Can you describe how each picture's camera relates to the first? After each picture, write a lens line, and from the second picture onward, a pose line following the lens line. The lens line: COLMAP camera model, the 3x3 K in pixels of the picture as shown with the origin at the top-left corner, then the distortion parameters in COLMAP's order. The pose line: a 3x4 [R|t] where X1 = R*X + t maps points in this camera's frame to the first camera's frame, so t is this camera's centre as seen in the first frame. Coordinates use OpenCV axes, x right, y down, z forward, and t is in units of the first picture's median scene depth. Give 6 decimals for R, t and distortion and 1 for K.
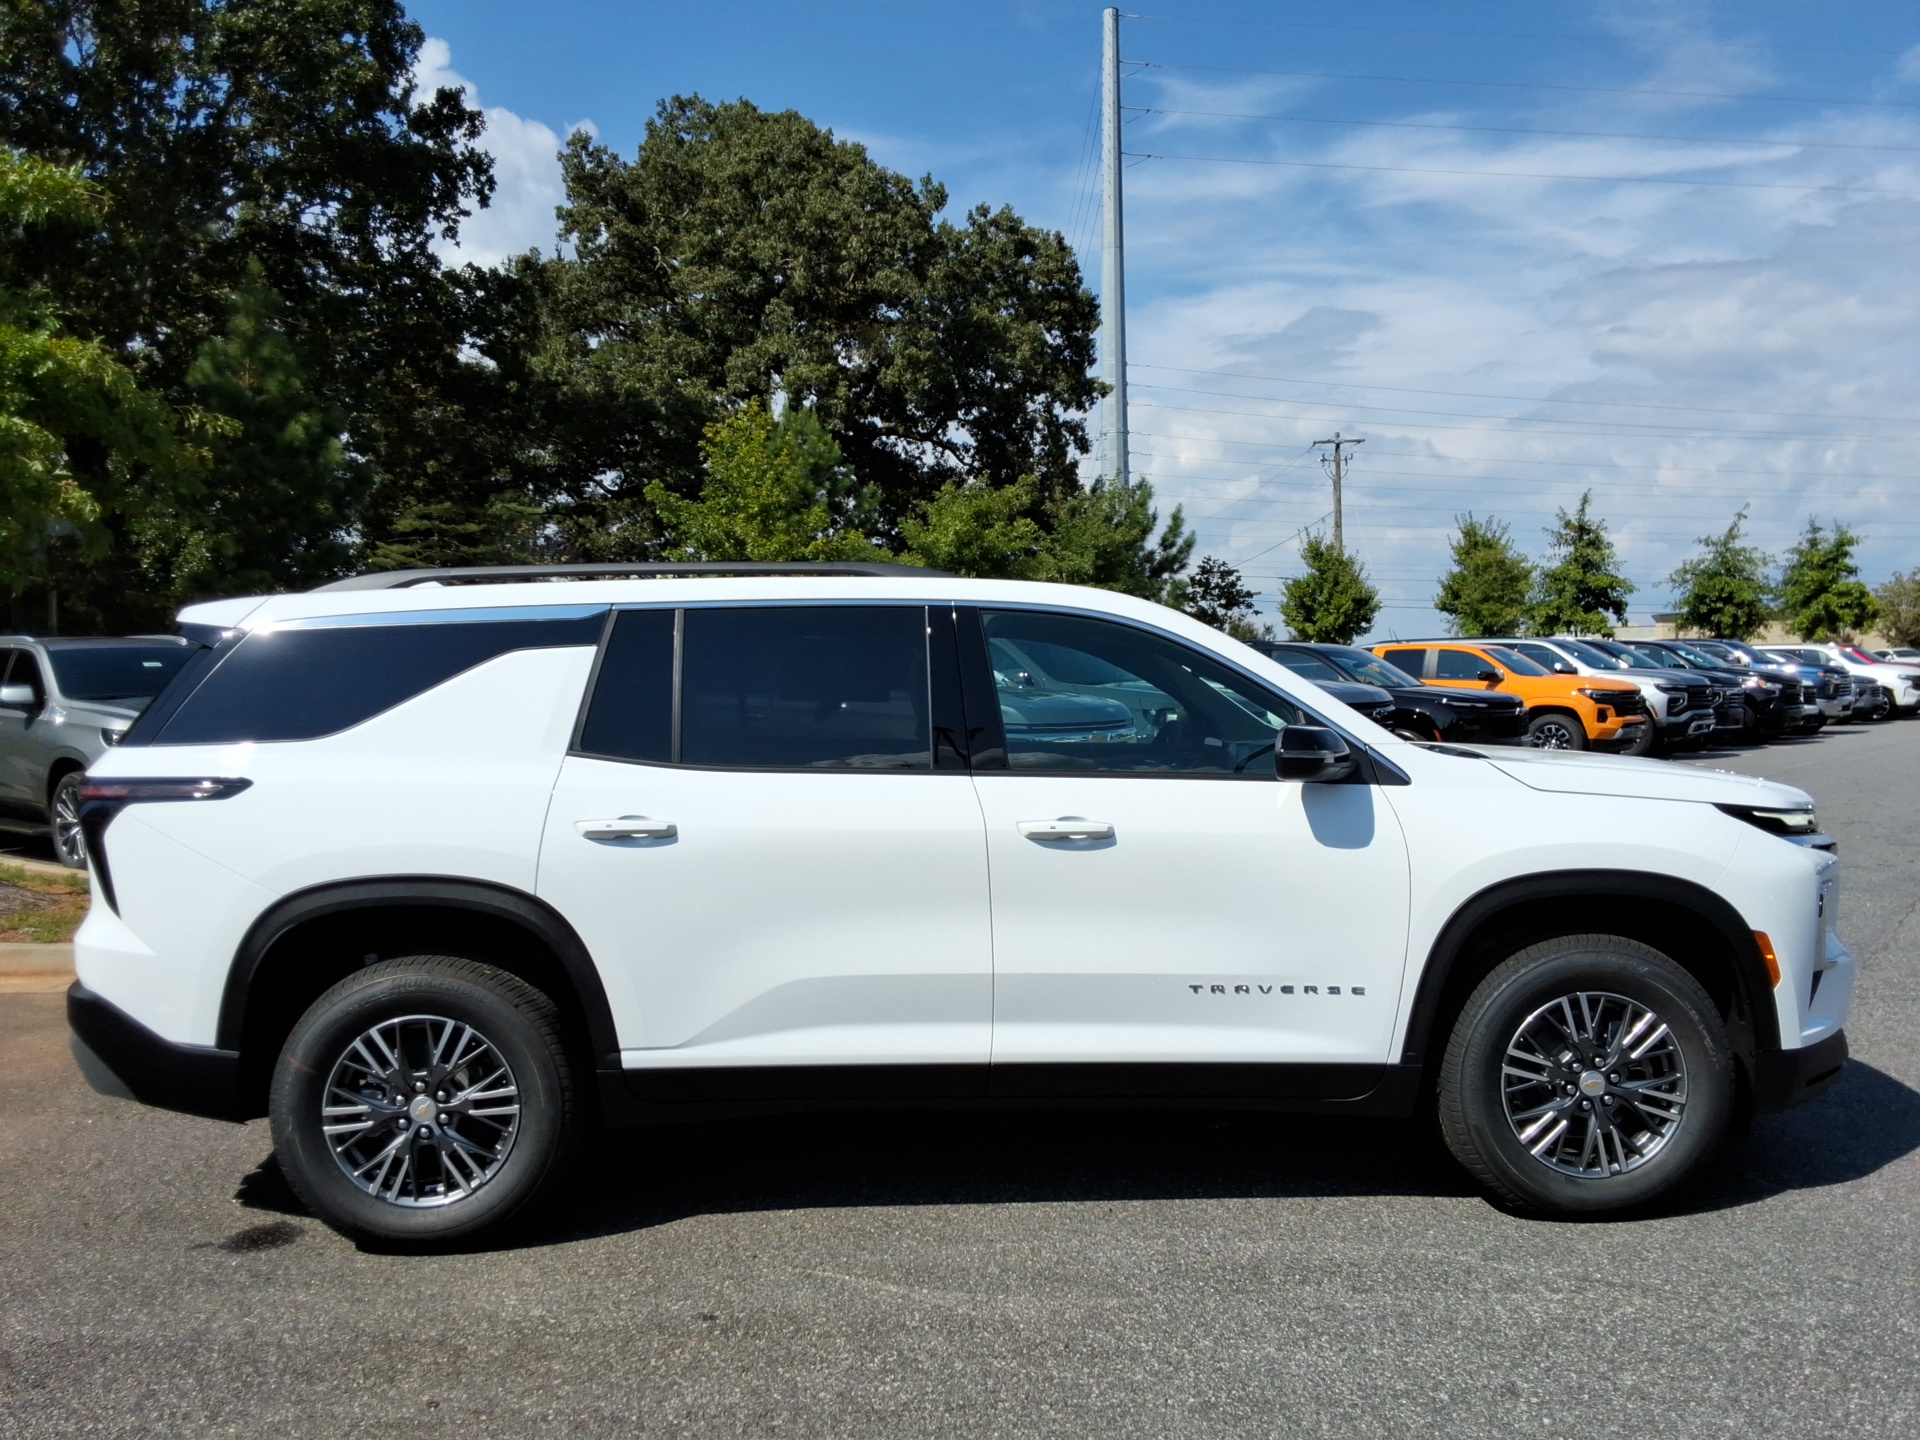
lens RADIAL K [[1529.1, 0, 970.6], [0, 1529.1, 720.2], [0, 0, 1]] dist [0.120273, -0.183778]
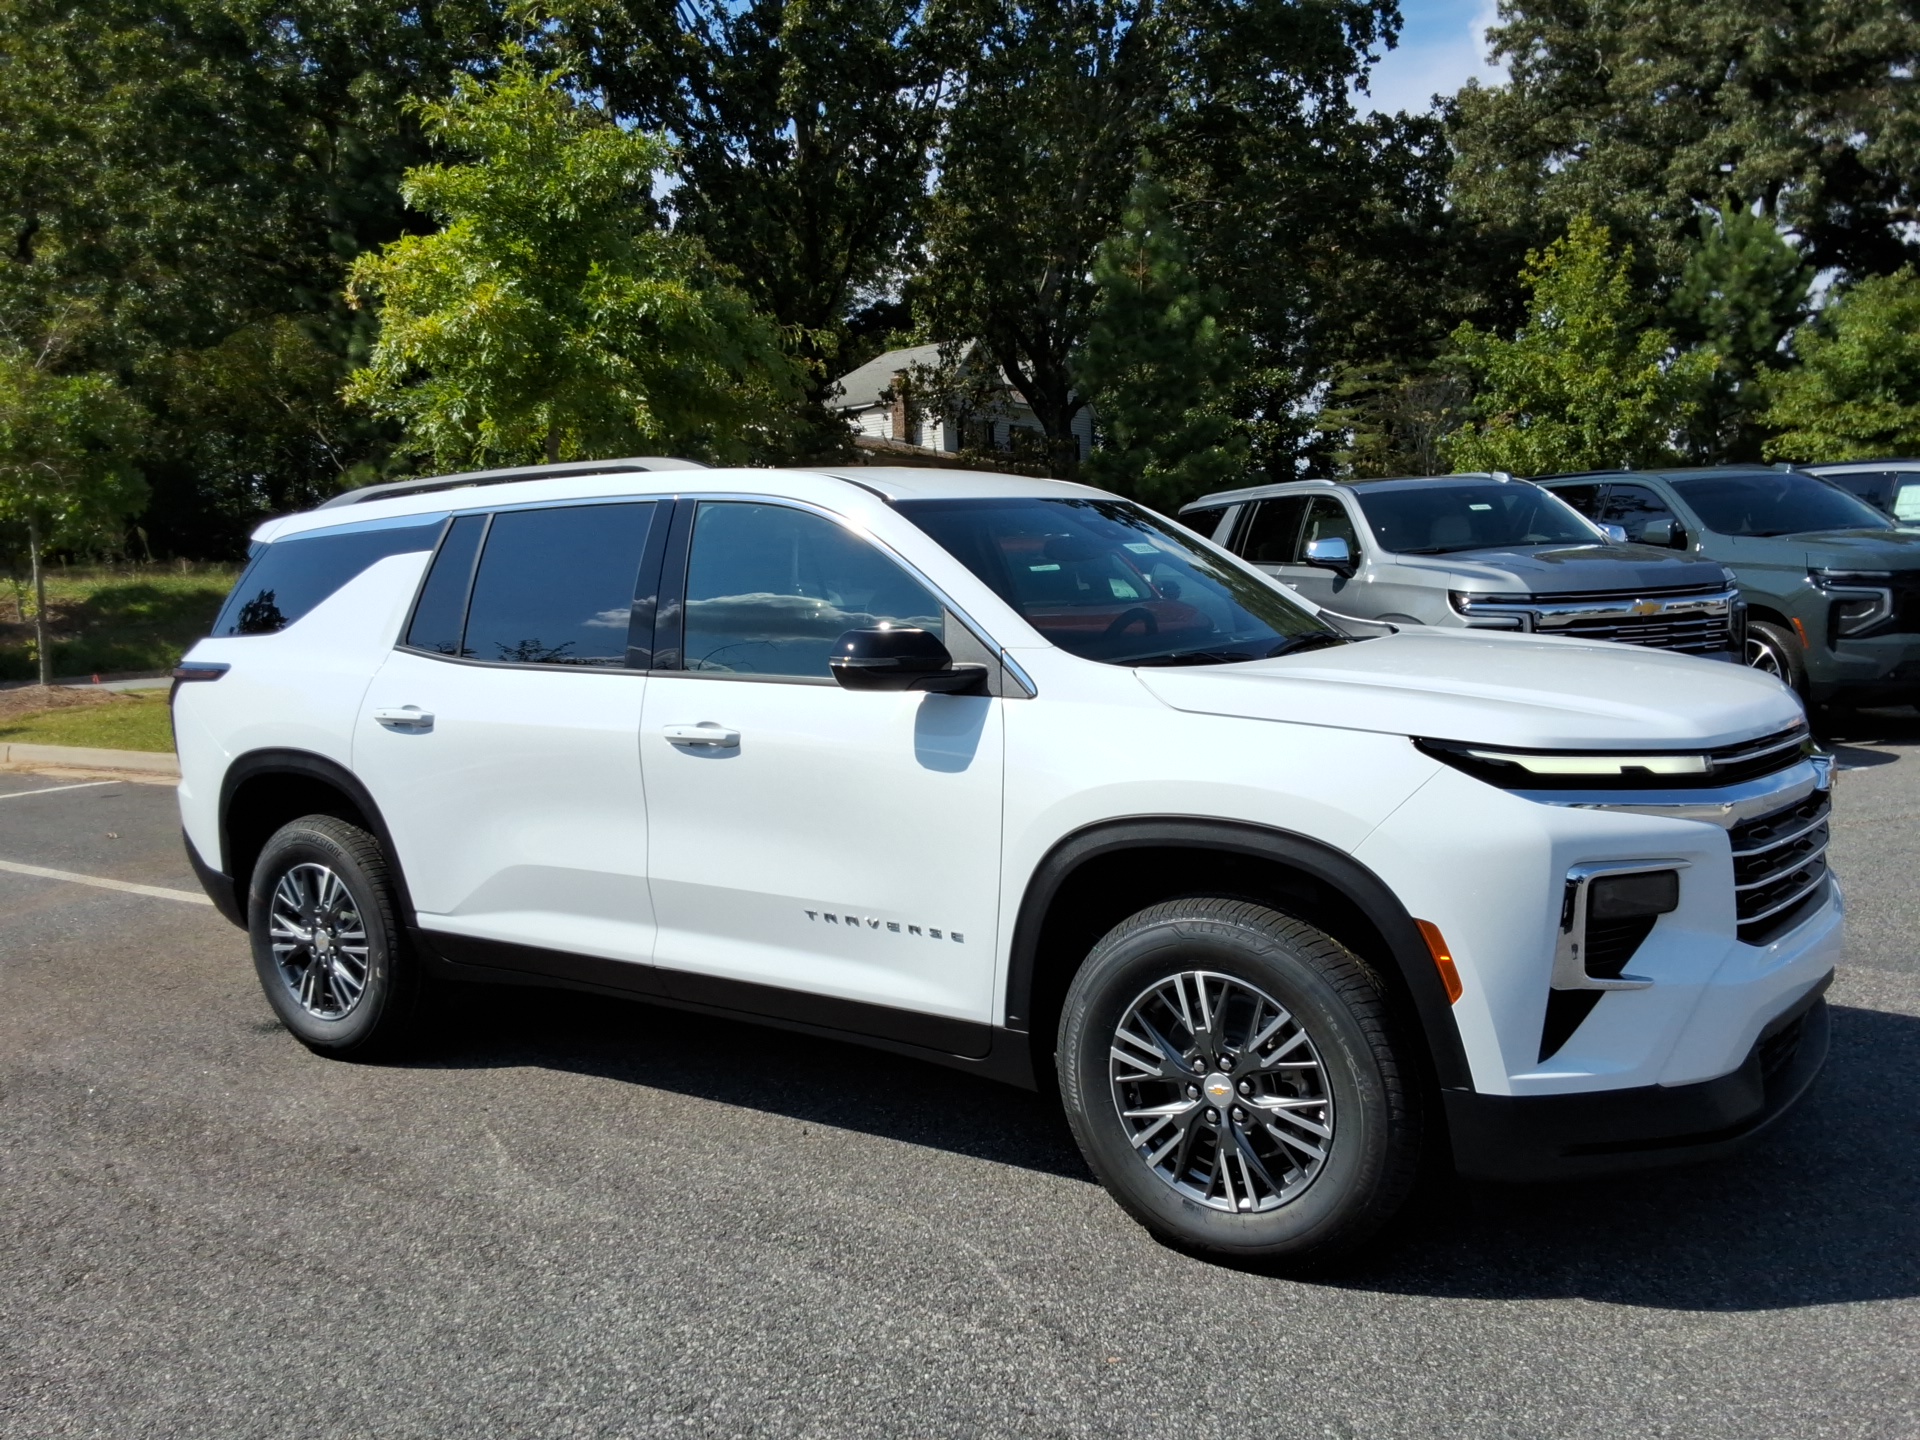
lens RADIAL K [[1529.1, 0, 970.6], [0, 1529.1, 720.2], [0, 0, 1]] dist [0.120273, -0.183778]
pose [[0.810225, 0.039259, -0.584803, 0.112182], [0.015206, 0.996010, 0.087933, -0.002899], [0.585922, -0.080138, 0.806395, 0.048963]]
